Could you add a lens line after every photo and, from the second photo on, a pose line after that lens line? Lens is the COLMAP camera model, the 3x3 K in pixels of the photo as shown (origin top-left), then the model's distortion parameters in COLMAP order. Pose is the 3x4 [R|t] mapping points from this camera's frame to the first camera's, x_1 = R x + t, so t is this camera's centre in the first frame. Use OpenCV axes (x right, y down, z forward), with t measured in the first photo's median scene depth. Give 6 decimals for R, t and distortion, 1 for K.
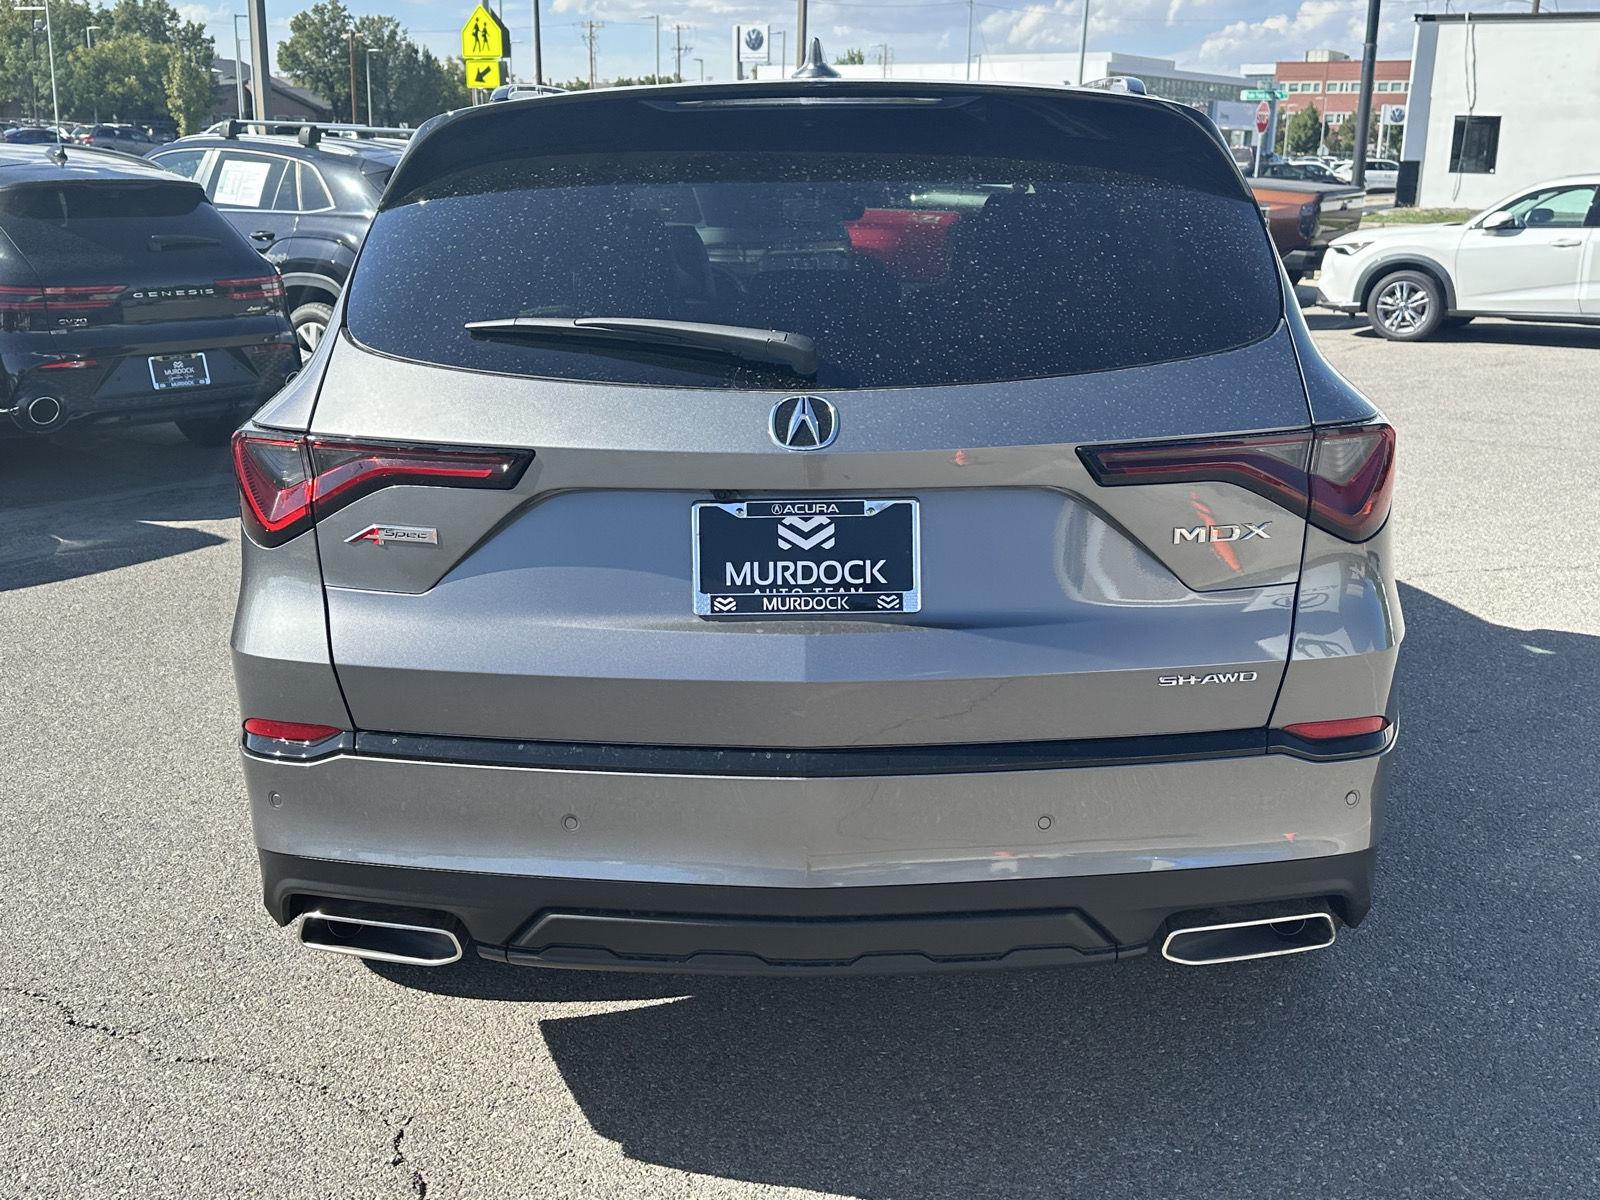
lens RADIAL K [[1669.3, 0, 800.0], [0, 1669.3, 600.0], [0, 0, 1]] dist [0.167931, -0.352842]
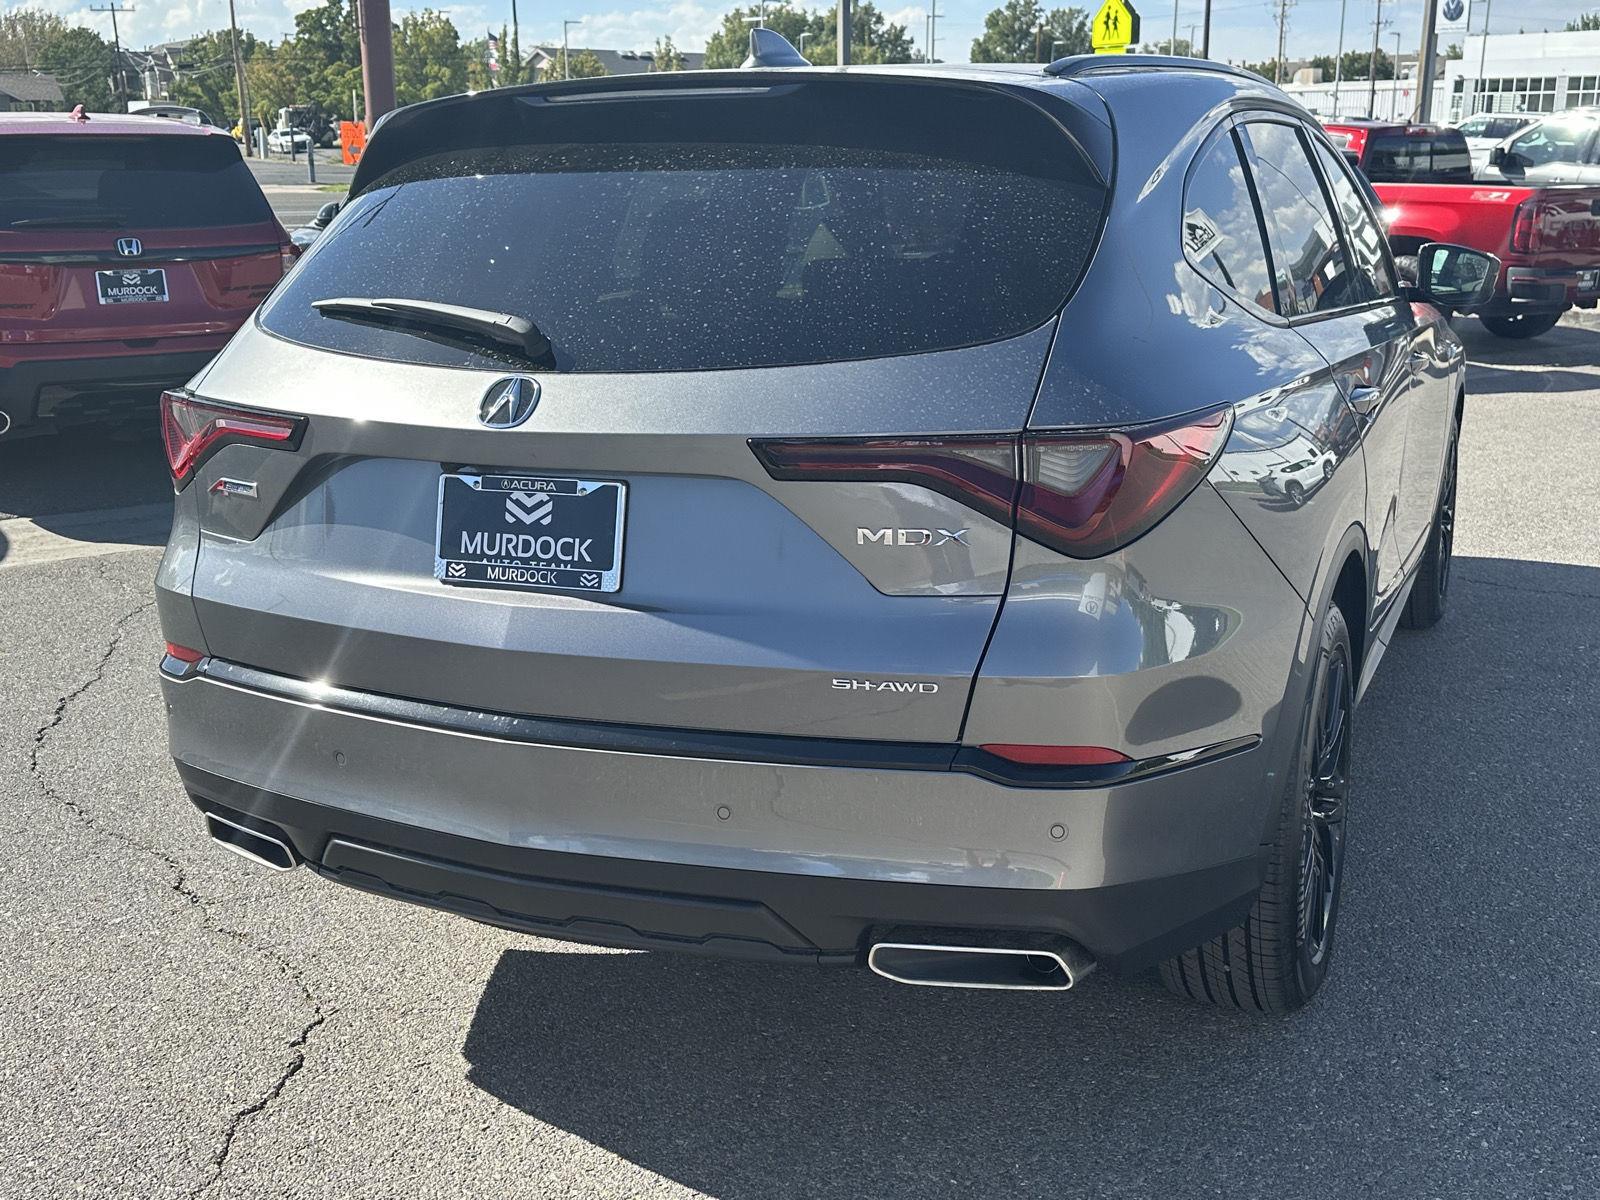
lens RADIAL K [[1669.3, 0, 800.0], [0, 1669.3, 600.0], [0, 0, 1]] dist [0.167931, -0.352842]
pose [[0.922244, 0.083609, -0.377458, 0.559034], [-0.081119, 0.996450, 0.022522, -0.020264], [0.378001, 0.009848, 0.925753, 0.091806]]
